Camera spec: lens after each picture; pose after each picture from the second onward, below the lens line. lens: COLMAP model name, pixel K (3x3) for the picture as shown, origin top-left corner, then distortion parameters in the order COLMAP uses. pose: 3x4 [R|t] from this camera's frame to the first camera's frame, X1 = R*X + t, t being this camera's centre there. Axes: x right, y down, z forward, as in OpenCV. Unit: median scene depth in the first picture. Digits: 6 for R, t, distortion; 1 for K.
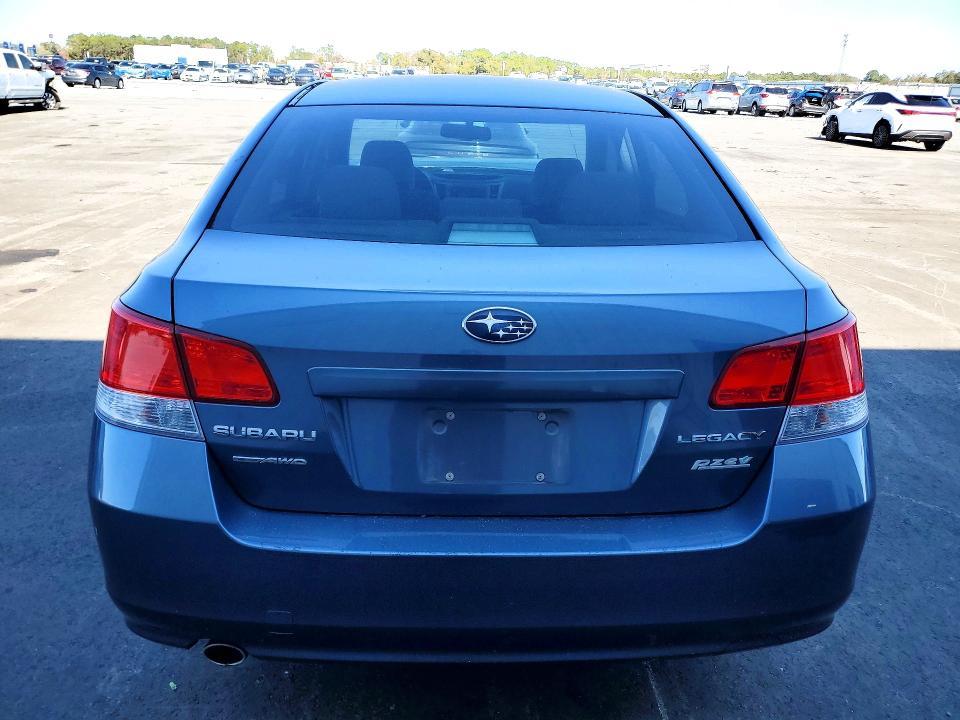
lens RADIAL K [[841.8, 0, 480.0], [0, 841.8, 360.0], [0, 0, 1]] dist [0.000005, -0.003822]
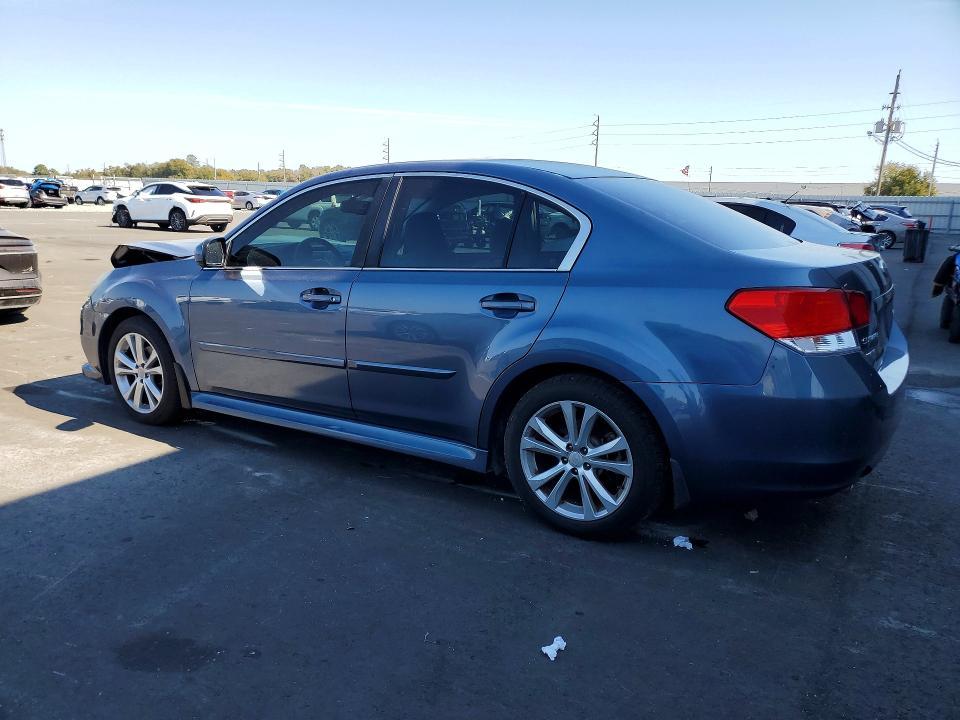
lens RADIAL K [[841.8, 0, 480.0], [0, 841.8, 360.0], [0, 0, 1]] dist [0.000005, -0.003822]
pose [[0.537211, -0.166022, 0.826947, -0.252923], [0.251836, 0.967286, 0.030596, -0.018261], [-0.804974, 0.191819, 0.561447, 0.072556]]
